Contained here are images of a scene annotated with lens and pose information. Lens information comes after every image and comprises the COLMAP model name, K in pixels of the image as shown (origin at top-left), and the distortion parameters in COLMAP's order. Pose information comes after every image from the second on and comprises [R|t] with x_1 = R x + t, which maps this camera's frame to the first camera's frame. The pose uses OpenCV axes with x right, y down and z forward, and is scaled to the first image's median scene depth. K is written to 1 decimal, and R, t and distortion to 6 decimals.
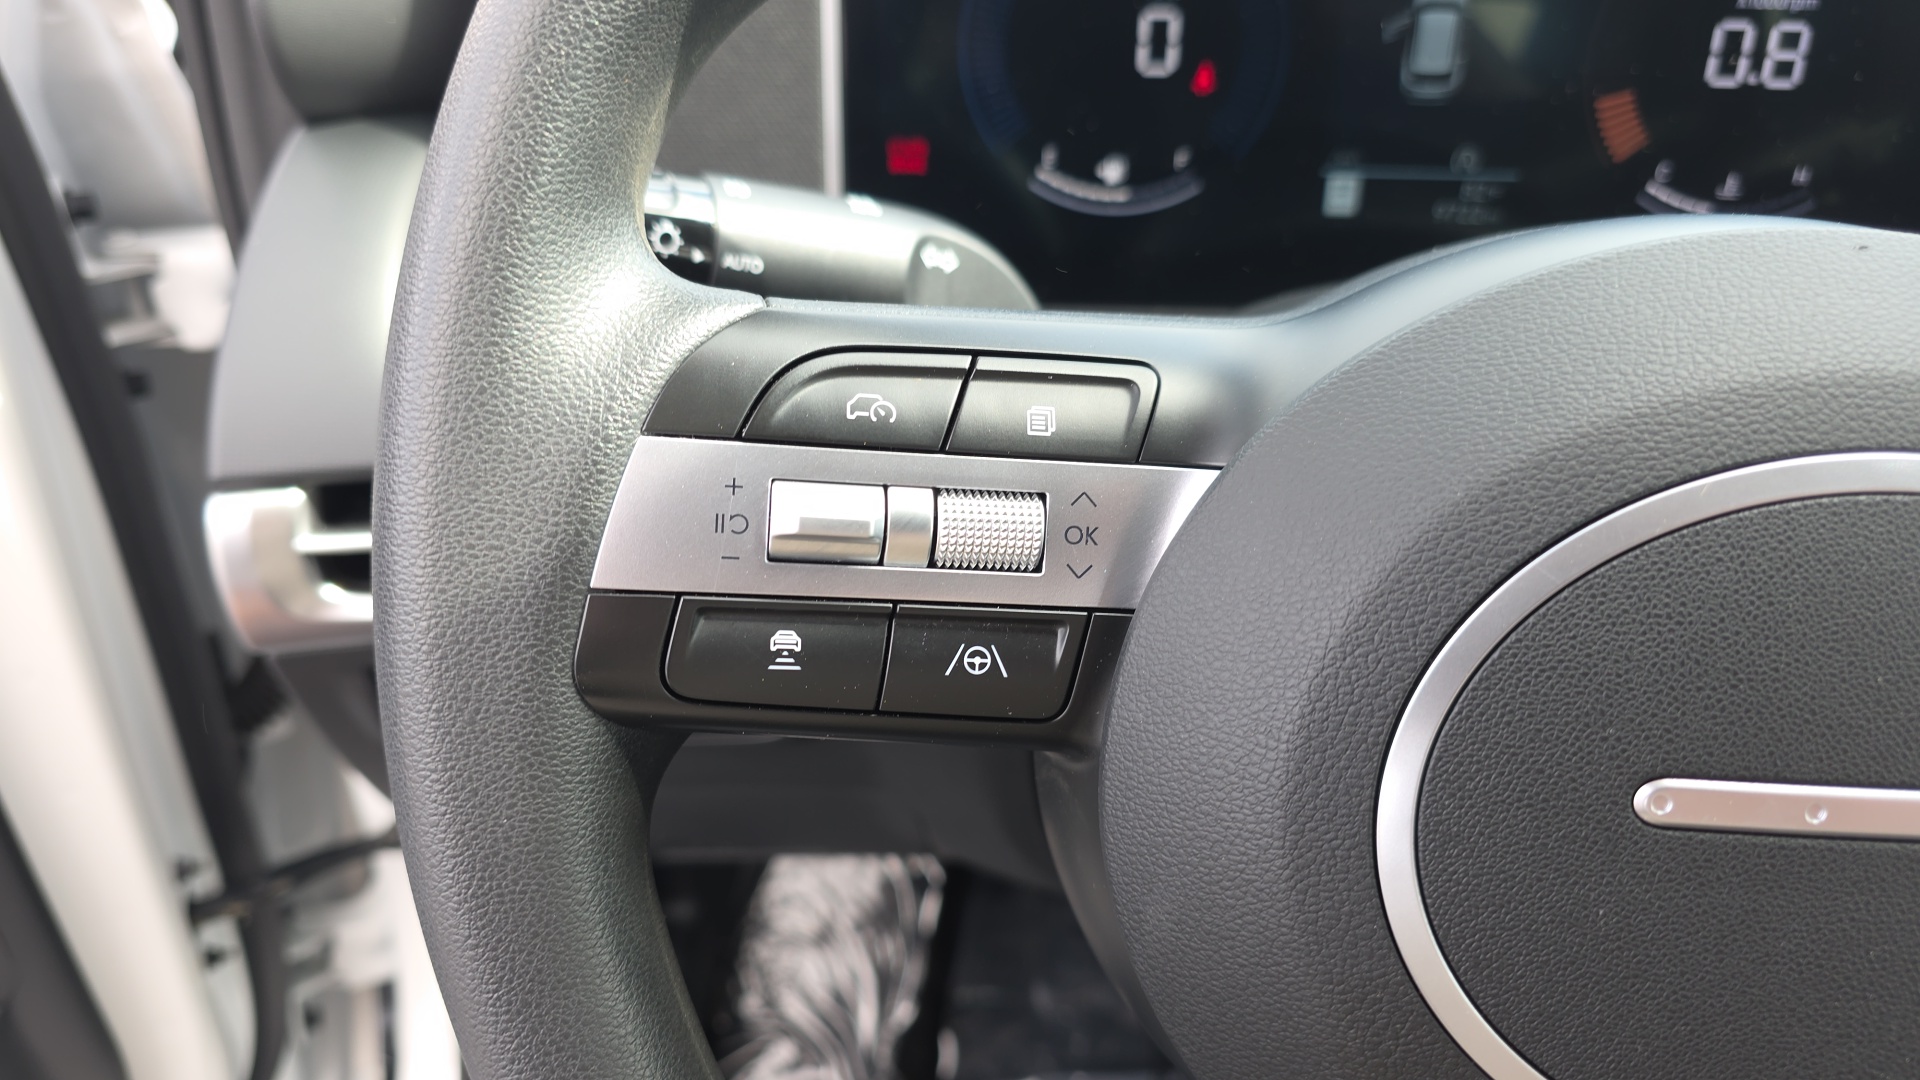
lens RADIAL K [[1344.3, 0, 922.9], [0, 1344.3, 537.4], [0, 0, 1]] dist [-0.000646, -0.033984]
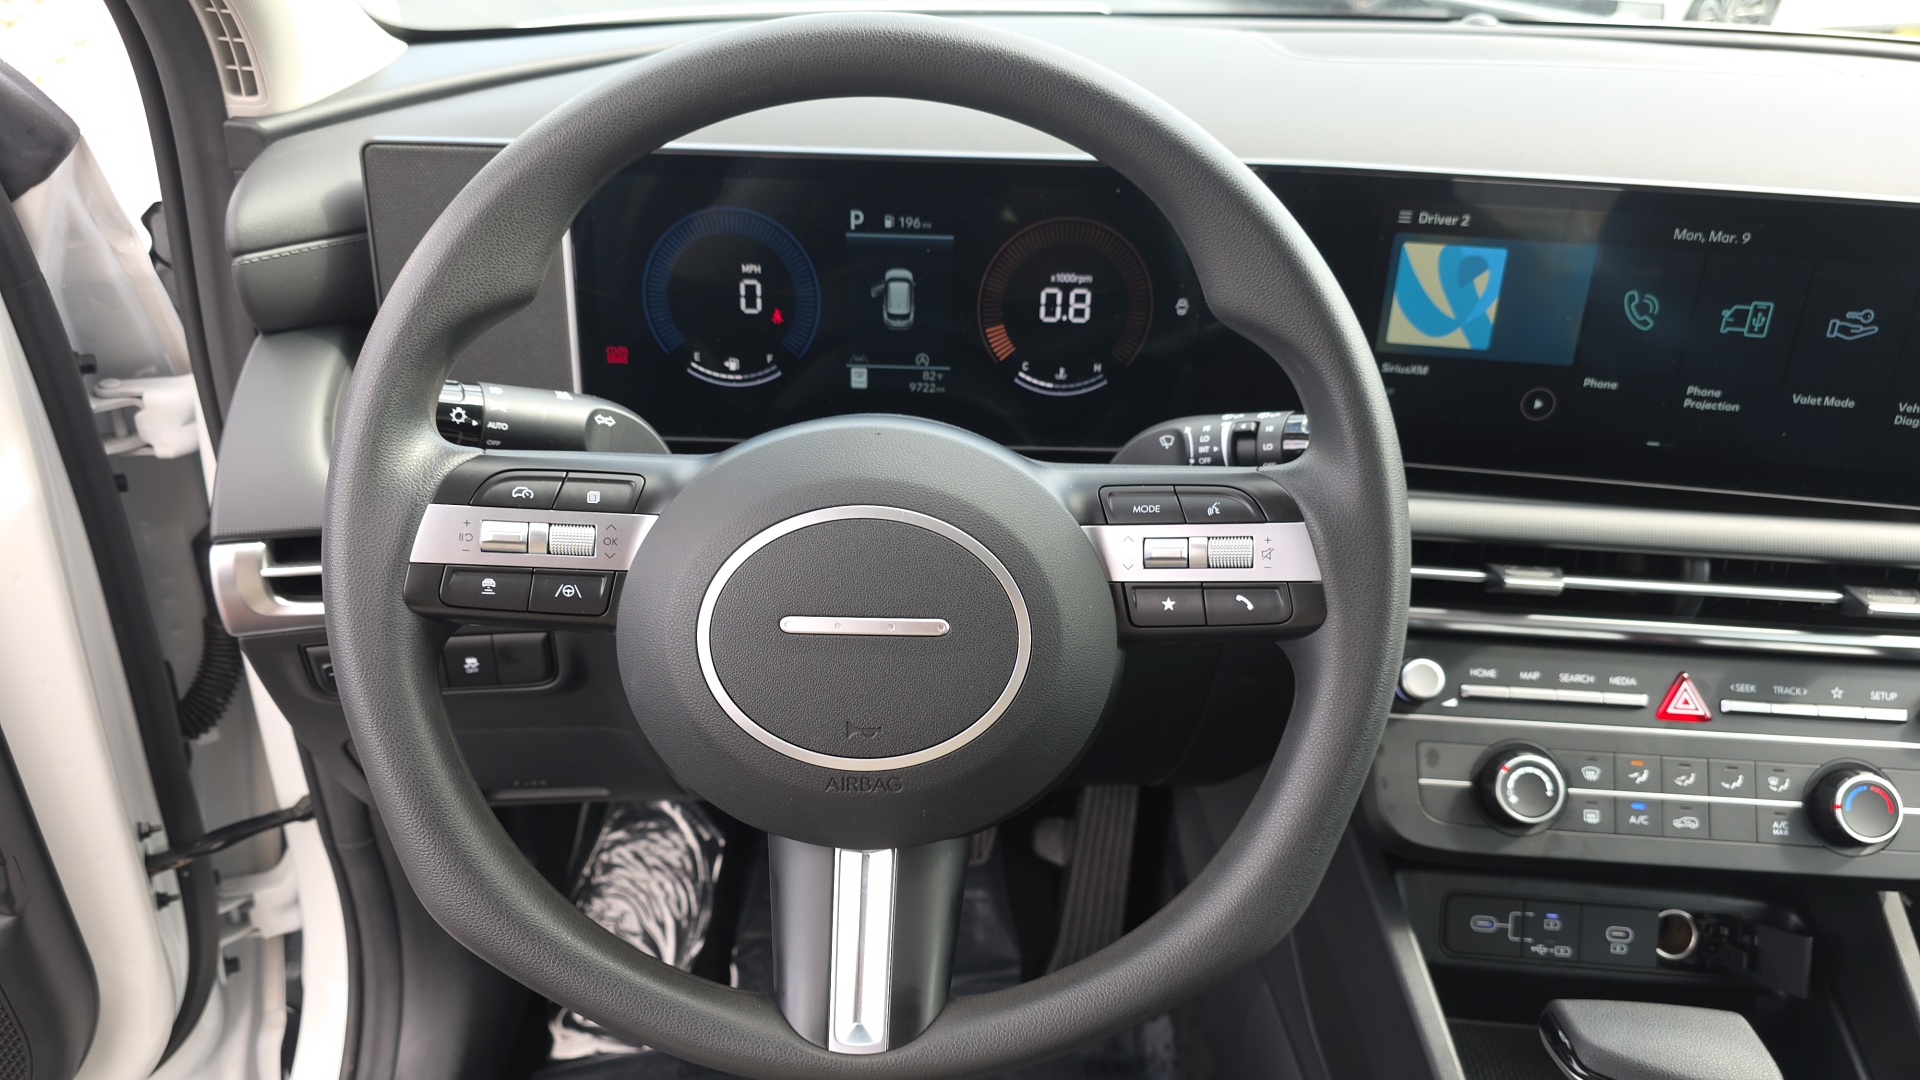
lens RADIAL K [[1322.3, 0, 944.6], [0, 1322.3, 558.0], [0, 0, 1]] dist [0.057458, -0.066623]
pose [[0.996308, -0.011488, 0.085081, 0.290349], [0.015934, 0.998533, -0.051755, 0.092330], [-0.084361, 0.052920, 0.995029, -0.848179]]
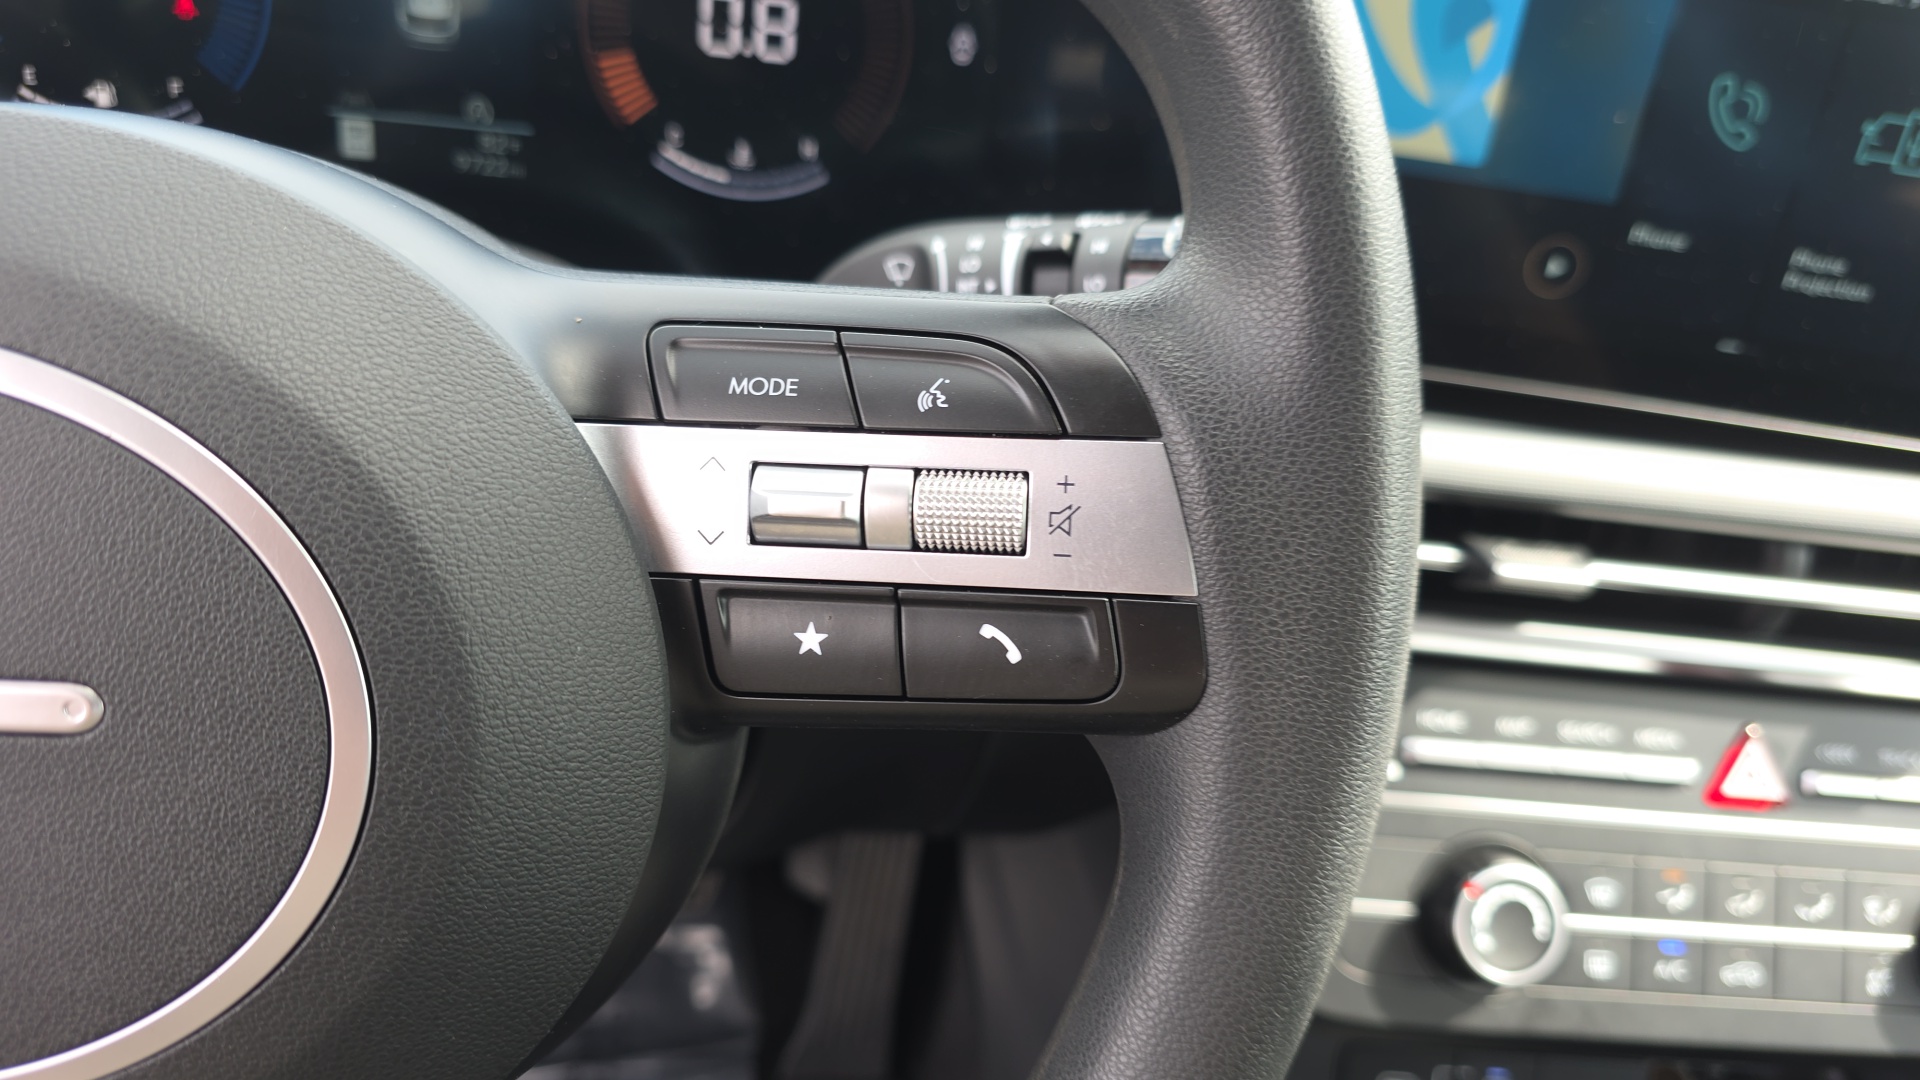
lens RADIAL K [[1349.5, 0, 959.7], [0, 1349.5, 536.7], [0, 0, 1]] dist [-0.003828, -0.023725]
pose [[0.979022, 0.023743, 0.202368, 0.585836], [-0.022111, 0.999702, -0.010325, 0.036710], [-0.202553, 0.005634, 0.979255, -0.042552]]
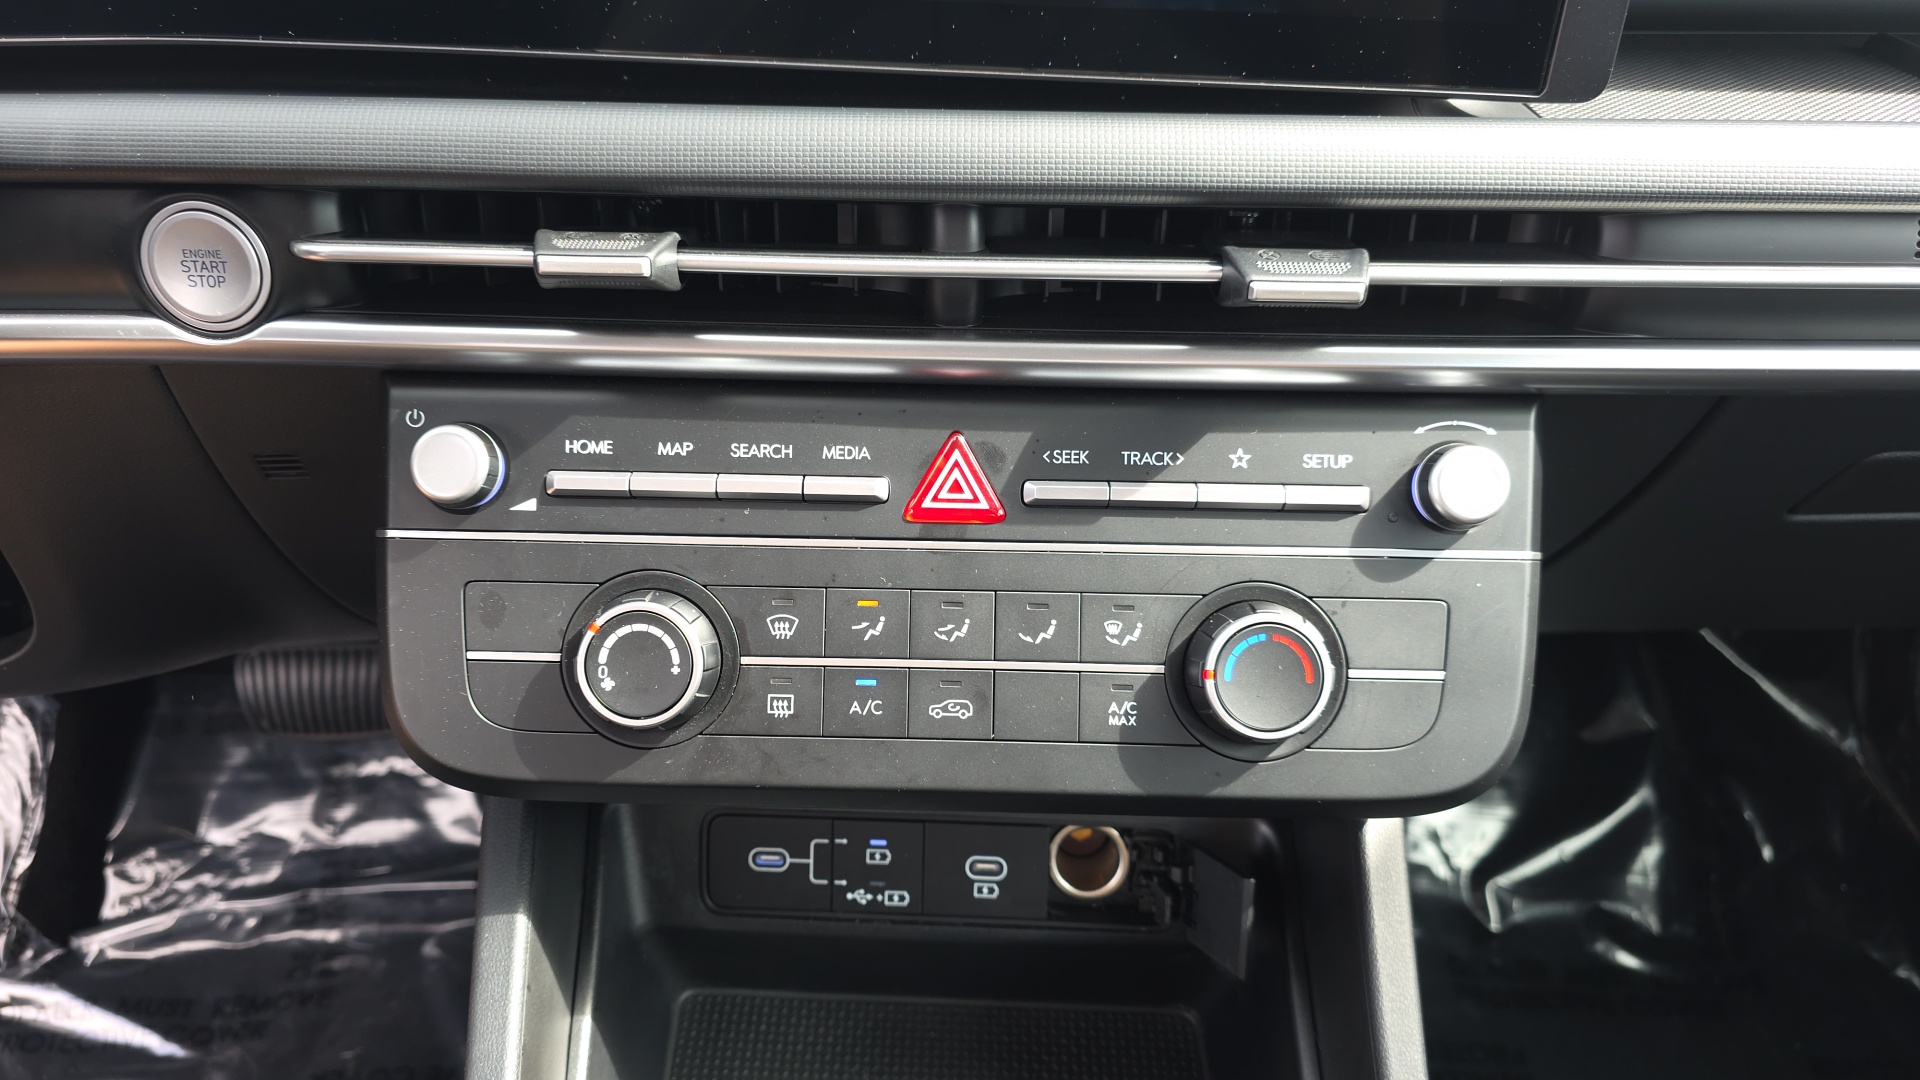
lens RADIAL K [[1310.4, 0, 936.1], [0, 1310.4, 538.9], [0, 0, 1]] dist [0.035822, -0.058200]
pose [[0.993703, -0.061164, 0.093882, 1.377008], [0.053160, 0.994917, 0.085519, 0.167618], [-0.098636, -0.079990, 0.991904, -0.028721]]
